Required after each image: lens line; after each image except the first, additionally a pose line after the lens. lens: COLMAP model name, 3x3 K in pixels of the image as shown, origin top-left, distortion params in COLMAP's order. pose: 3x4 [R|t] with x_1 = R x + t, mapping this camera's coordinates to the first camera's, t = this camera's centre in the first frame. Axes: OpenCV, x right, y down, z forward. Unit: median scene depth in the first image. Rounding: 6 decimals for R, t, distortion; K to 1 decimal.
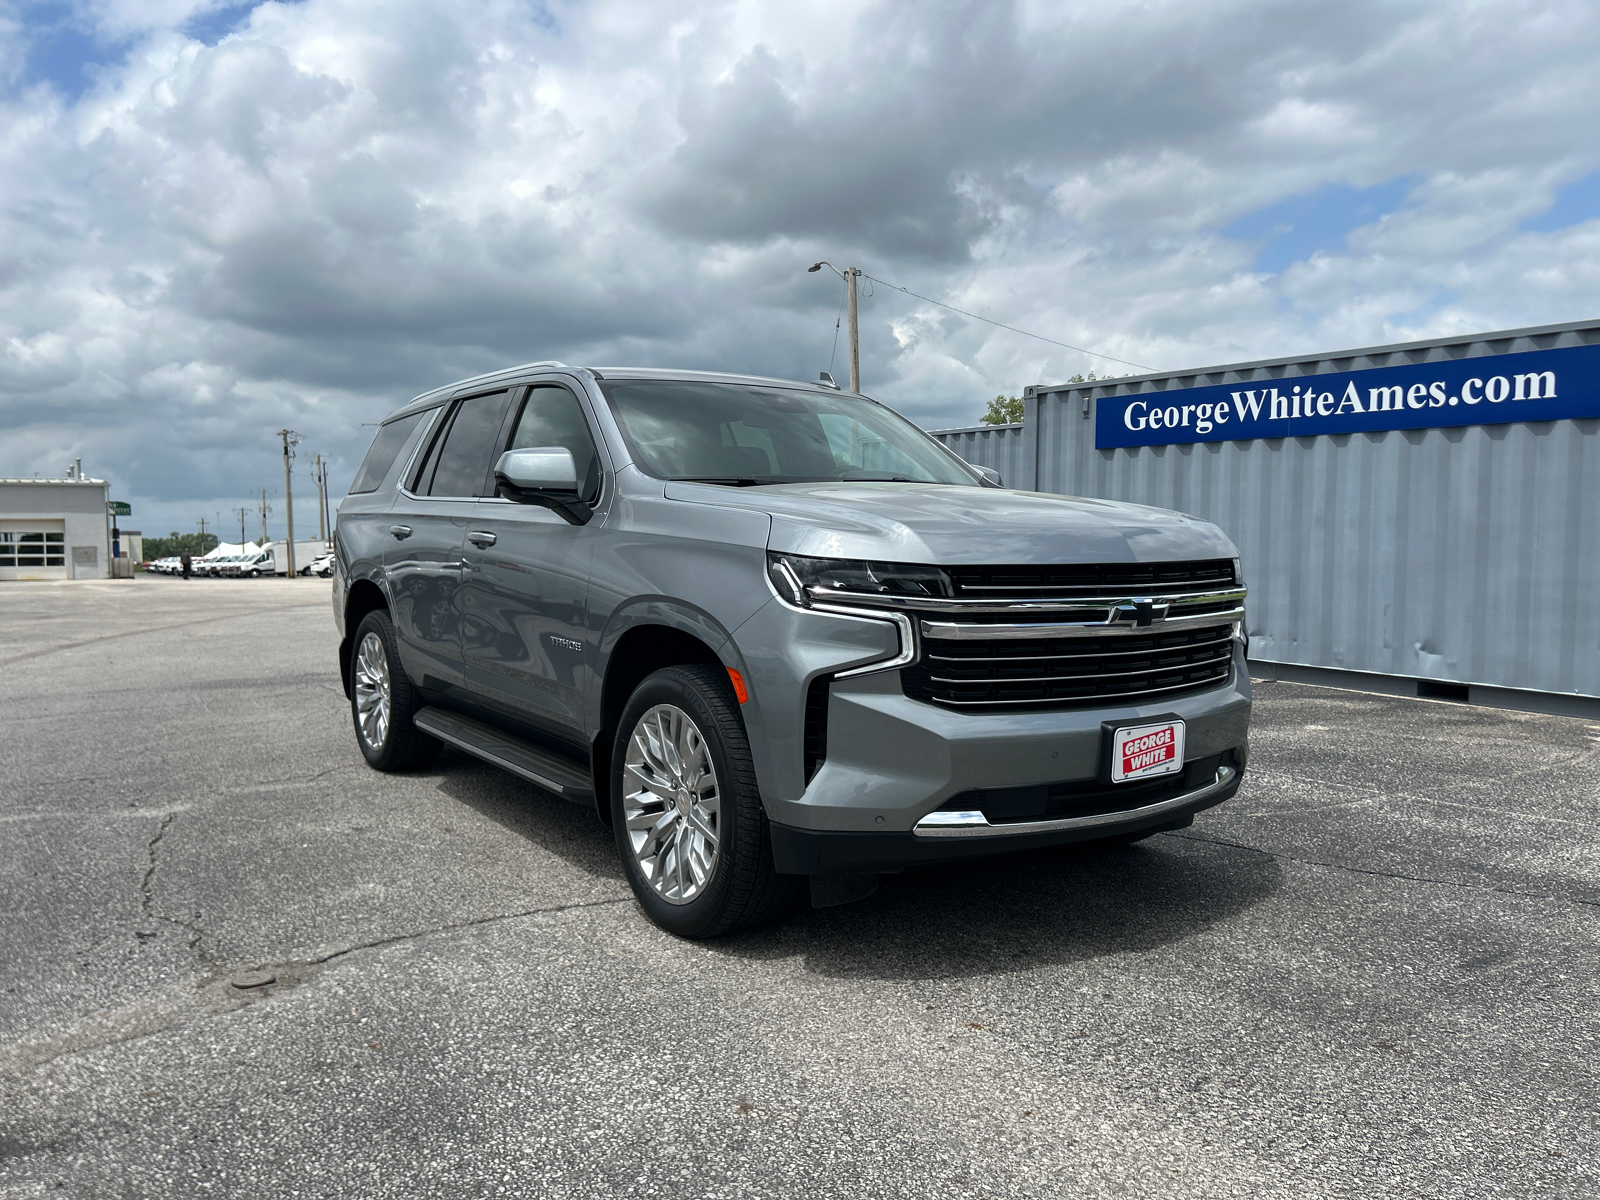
lens RADIAL K [[1220.7, 0, 809.0], [0, 1220.7, 644.4], [0, 0, 1]] dist [0.052276, -0.048033]
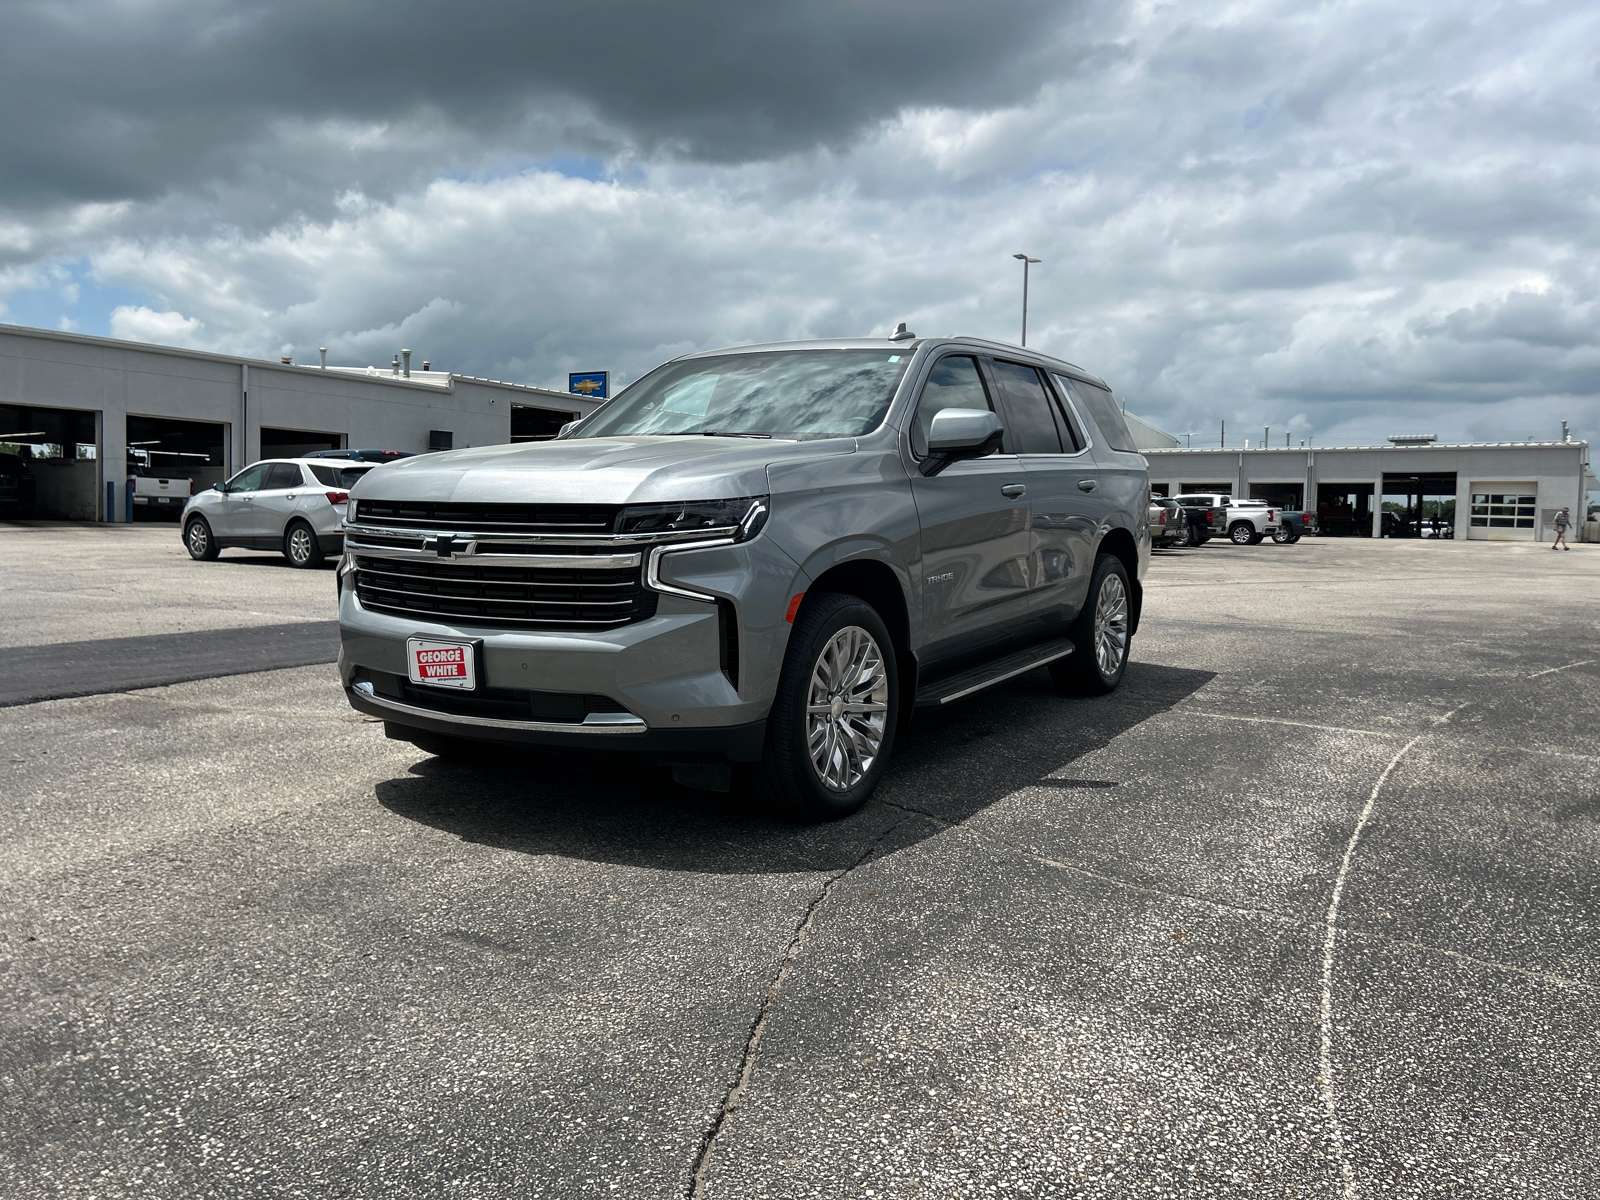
lens RADIAL K [[1229.8, 0, 825.8], [0, 1229.8, 599.0], [0, 0, 1]] dist [0.058674, -0.061692]
pose [[0.389951, 0.084750, -0.916927, 1.472903], [-0.092491, 0.994325, 0.052569, -0.069265], [0.916179, 0.064308, 0.395577, 0.853697]]
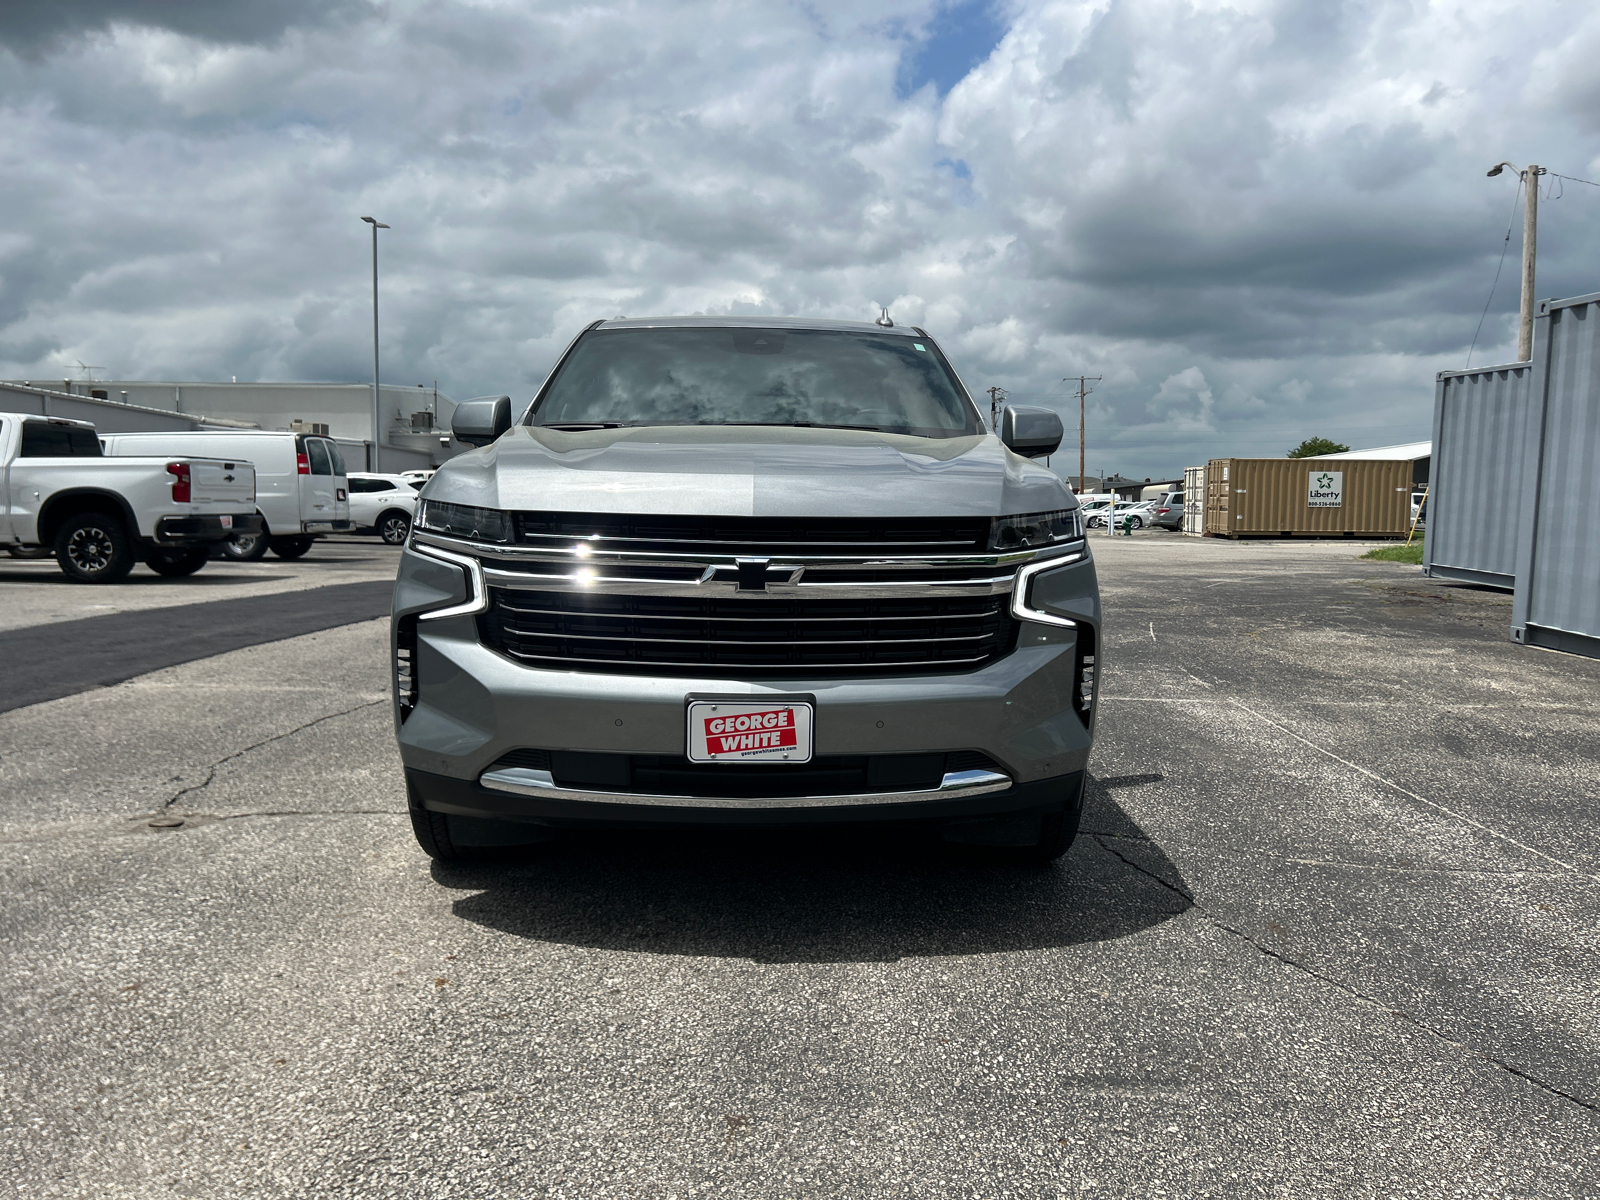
lens RADIAL K [[1229.8, 0, 825.8], [0, 1229.8, 599.0], [0, 0, 1]] dist [0.058674, -0.061692]
pose [[0.831206, 0.065665, -0.552074, 0.787671], [-0.064997, 0.997669, 0.020804, -0.029214], [0.552152, 0.018591, 0.833536, 0.293802]]
